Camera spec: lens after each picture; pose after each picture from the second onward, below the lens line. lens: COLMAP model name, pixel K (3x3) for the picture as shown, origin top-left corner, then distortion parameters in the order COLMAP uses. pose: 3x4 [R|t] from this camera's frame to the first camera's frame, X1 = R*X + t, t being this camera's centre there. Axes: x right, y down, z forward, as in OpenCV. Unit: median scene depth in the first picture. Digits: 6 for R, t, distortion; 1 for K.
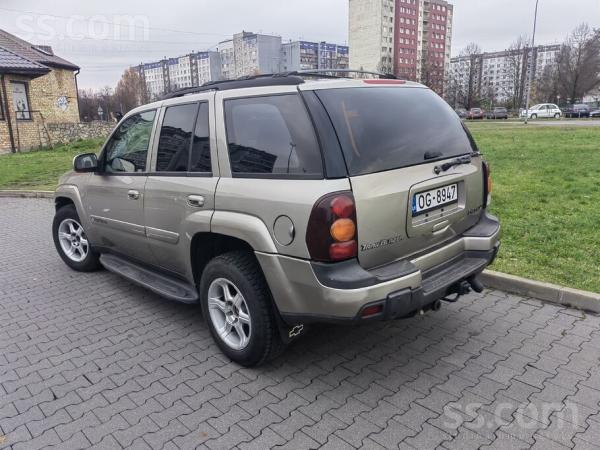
lens RADIAL K [[471.9, 0, 300.0], [0, 471.9, 225.0], [0, 0, 1]] dist [0.023346, 0.001439]
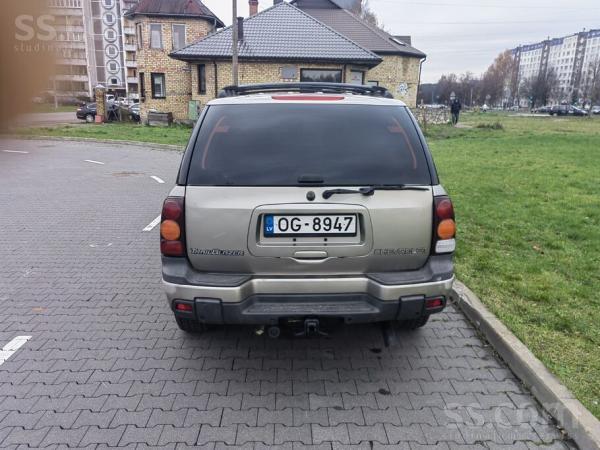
lens RADIAL K [[471.9, 0, 300.0], [0, 471.9, 225.0], [0, 0, 1]] dist [0.023346, 0.001439]
pose [[0.743286, 0.214168, -0.633765, 0.852511], [-0.194844, 0.975603, 0.101171, -0.145228], [0.639970, 0.048287, 0.766881, 0.259903]]
